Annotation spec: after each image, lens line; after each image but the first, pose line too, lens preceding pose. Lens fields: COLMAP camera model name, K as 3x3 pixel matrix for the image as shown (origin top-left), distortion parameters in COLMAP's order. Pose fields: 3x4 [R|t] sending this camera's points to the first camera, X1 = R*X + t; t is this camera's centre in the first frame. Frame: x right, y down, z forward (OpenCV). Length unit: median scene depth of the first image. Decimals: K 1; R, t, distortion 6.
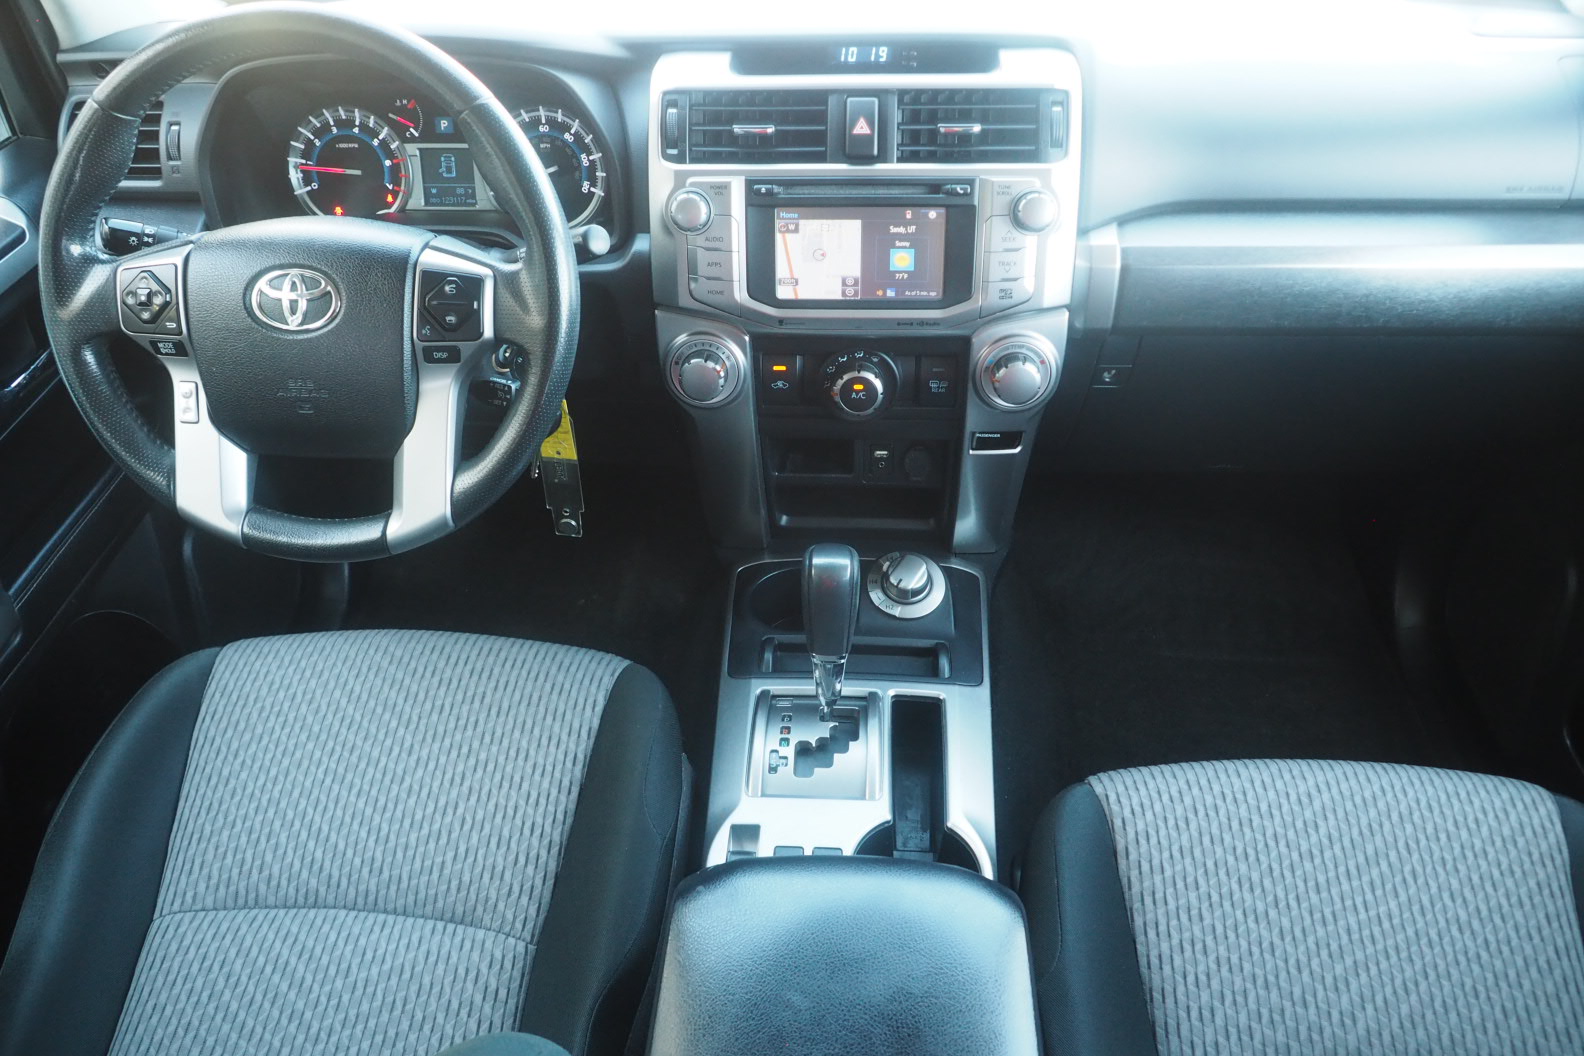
lens RADIAL K [[1115.8, 0, 800.5], [0, 1115.8, 530.7], [0, 0, 1]] dist [-0.034394, 0.006384]
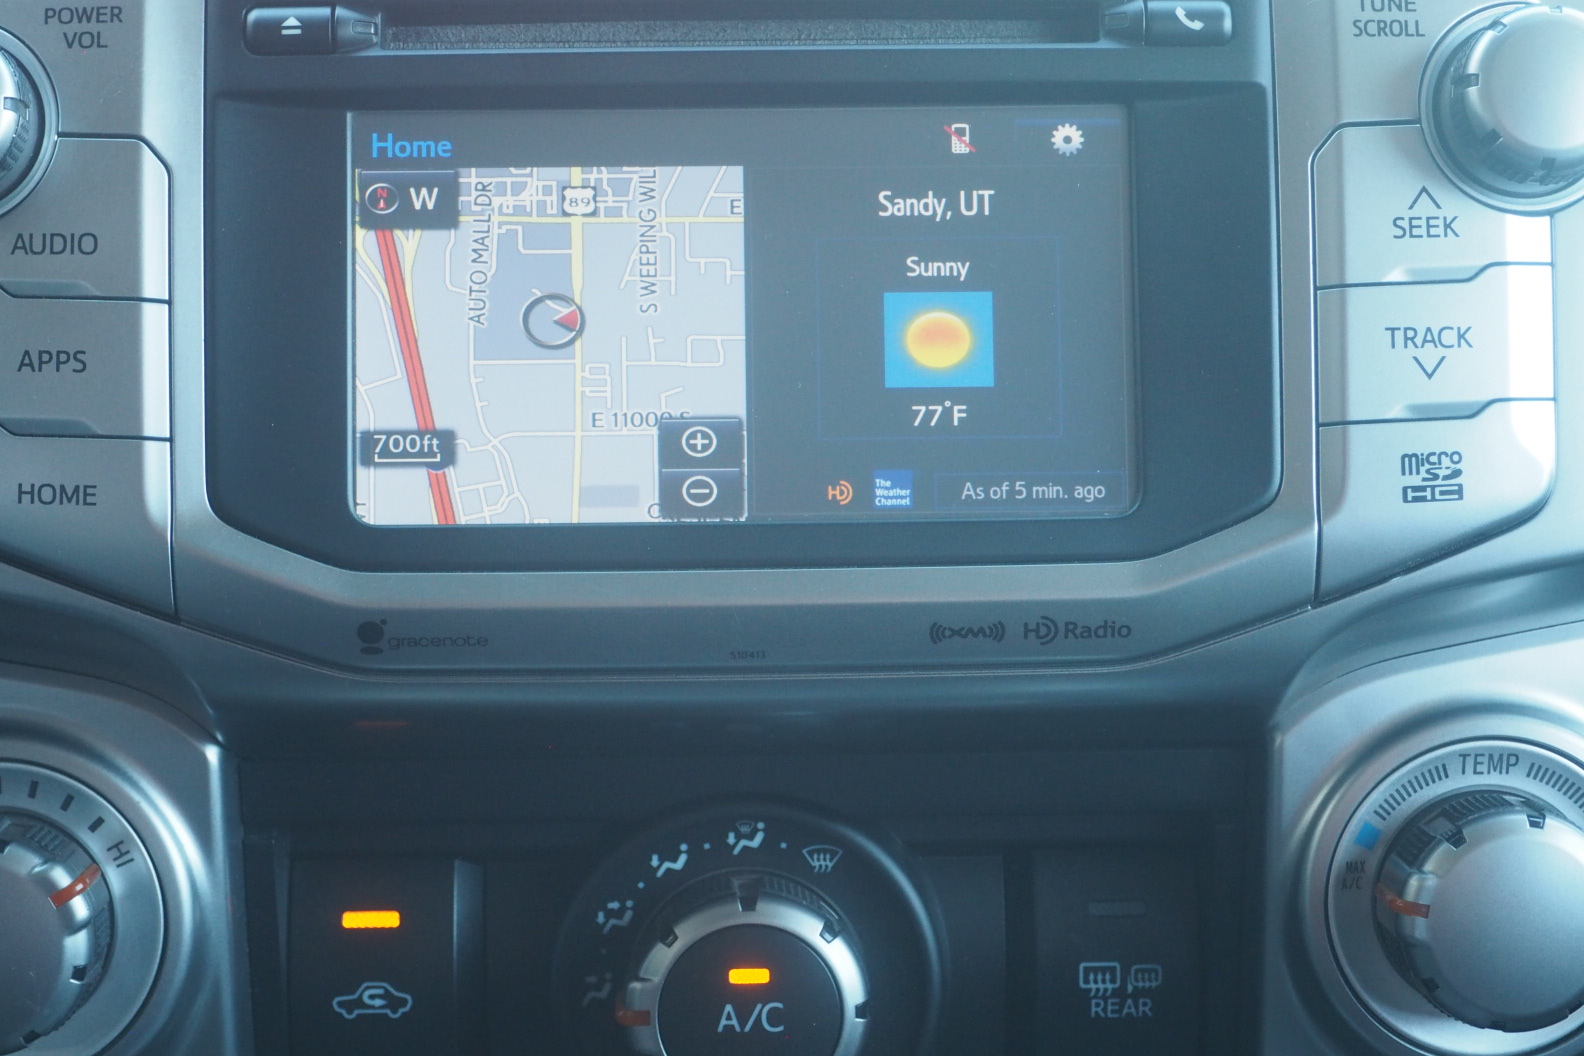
lens RADIAL K [[3281.0, 0, 791.1], [0, 3281.0, 528.2], [0, 0, 1]] dist [-0.002004, 0.000000]
pose [[0.996118, -0.004250, 0.087923, 0.006599], [0.039773, 0.912793, -0.406480, 0.045388], [-0.078528, 0.408399, 0.909419, 0.426336]]
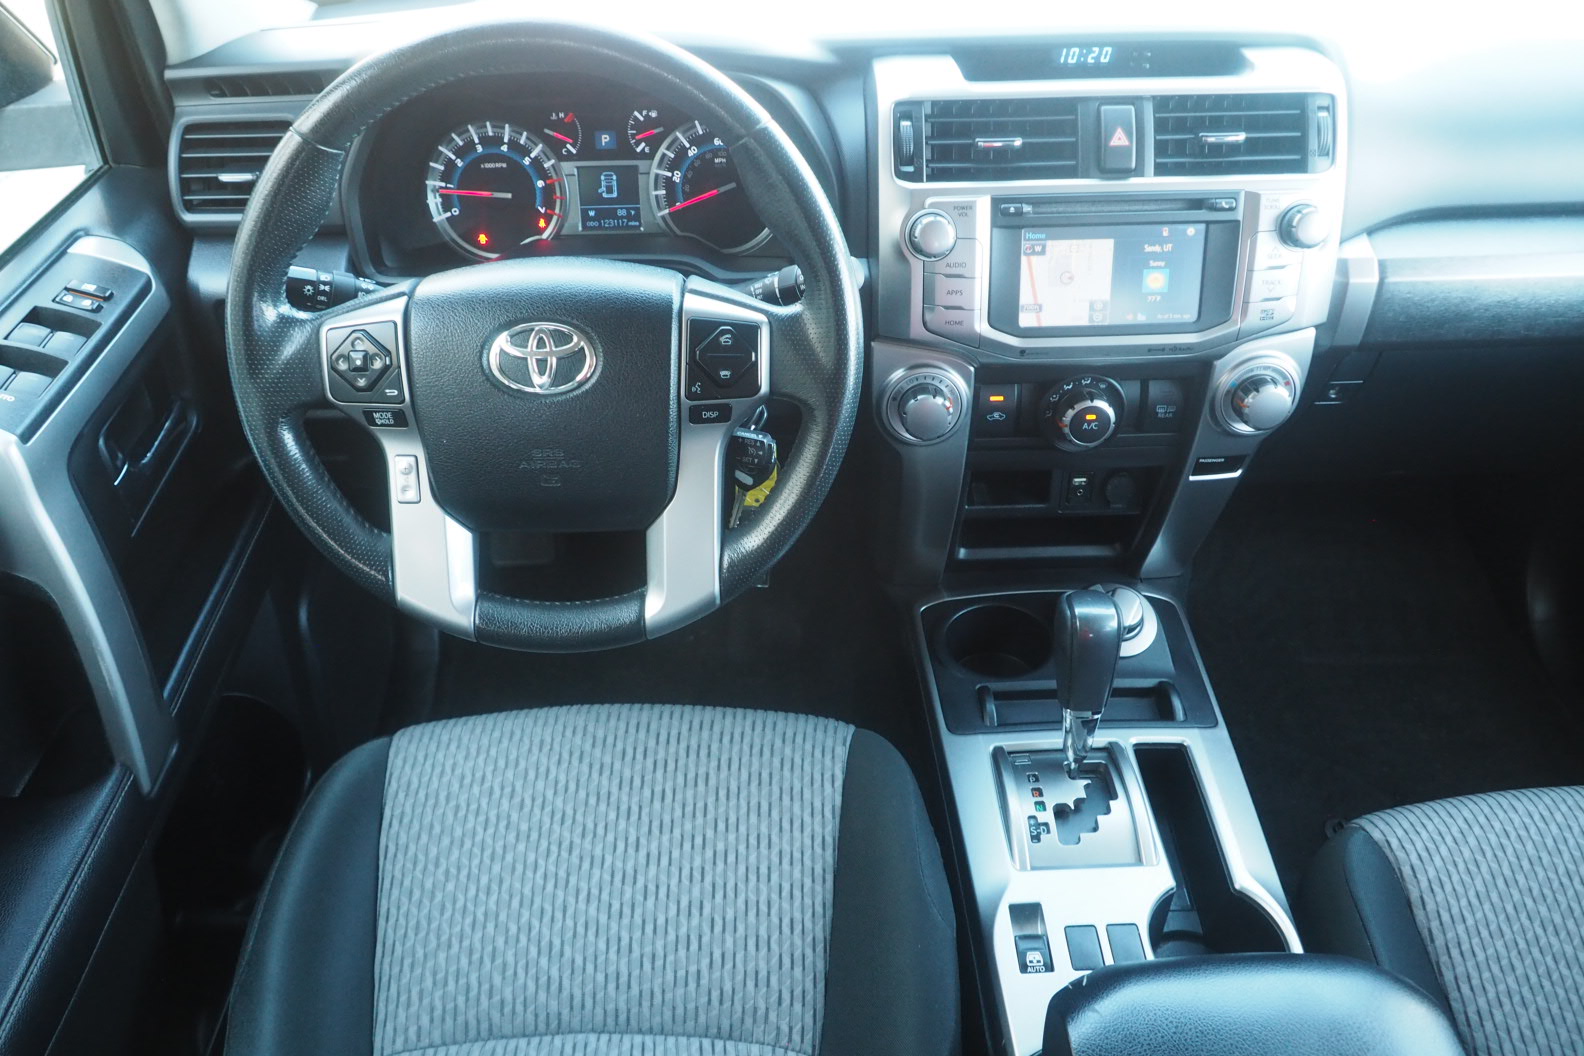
lens RADIAL K [[1115.8, 0, 800.3], [0, 1115.8, 532.4], [0, 0, 1]] dist [-0.034394, 0.006384]
pose [[0.996541, -0.049926, 0.066439, -0.264899], [0.048551, 0.998575, 0.022149, -0.068018], [-0.067450, -0.018847, 0.997545, 0.096546]]
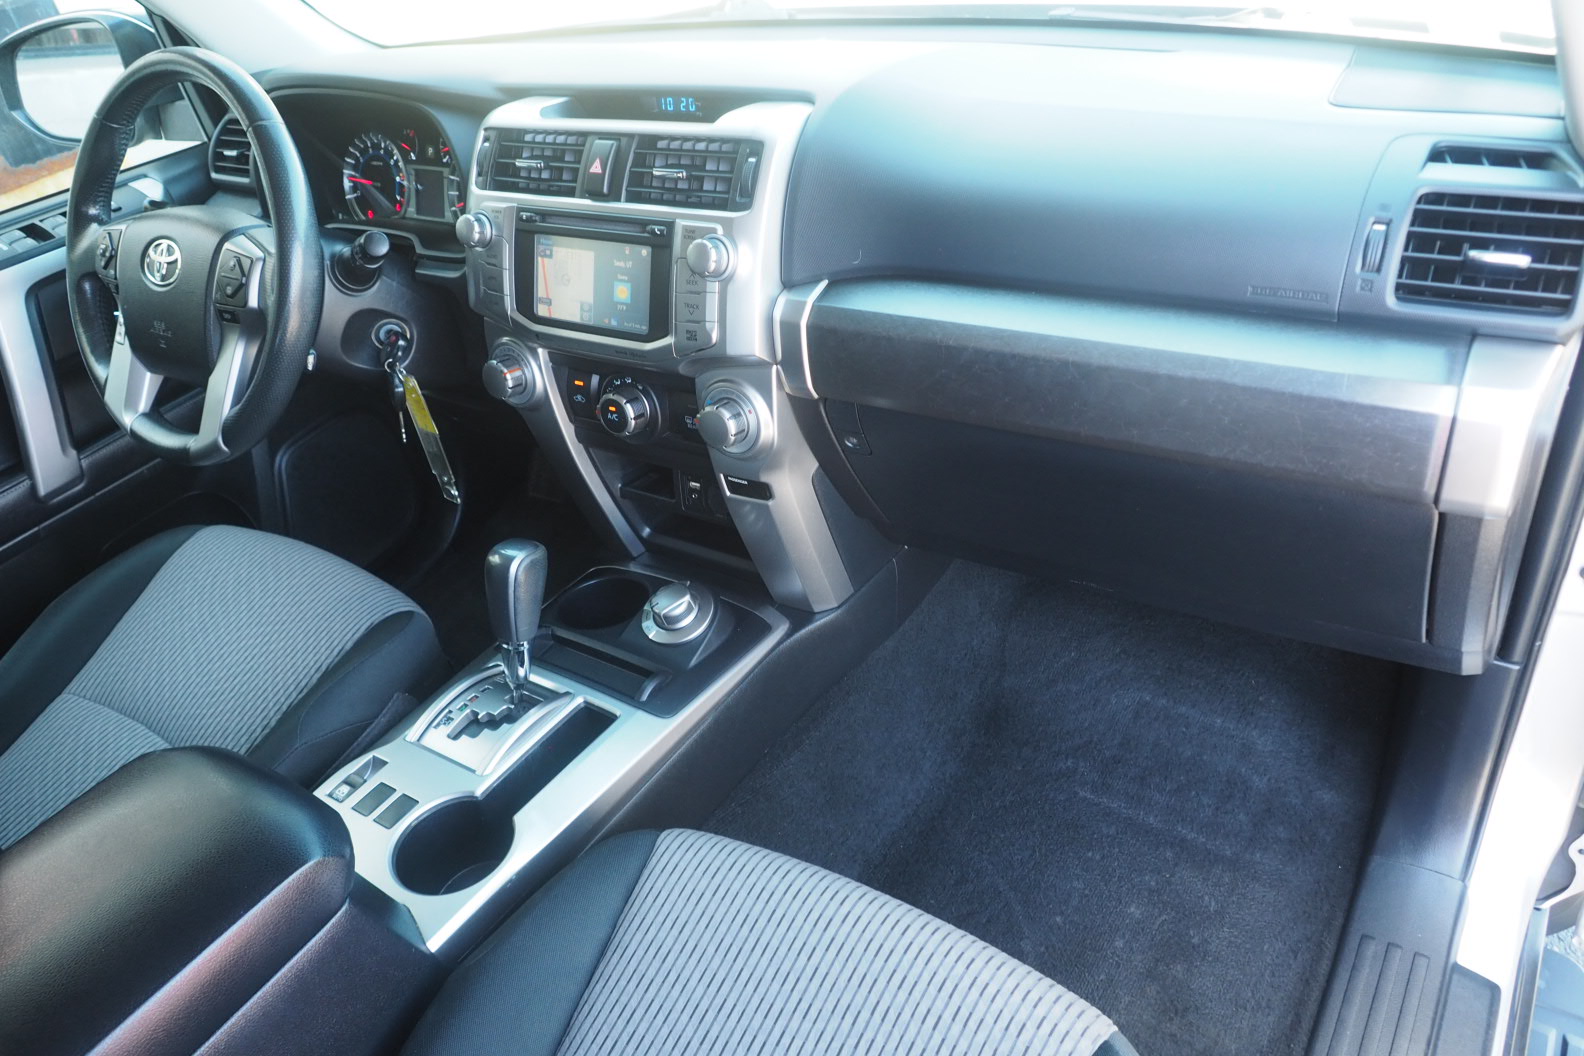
lens RADIAL K [[1115.8, 0, 796.7], [0, 1115.8, 533.6], [0, 0, 1]] dist [-0.034394, 0.006384]
pose [[0.864311, 0.209951, -0.457042, 0.746463], [-0.234274, 0.972164, 0.003547, -0.060002], [0.445064, 0.104007, 0.889438, 0.147468]]
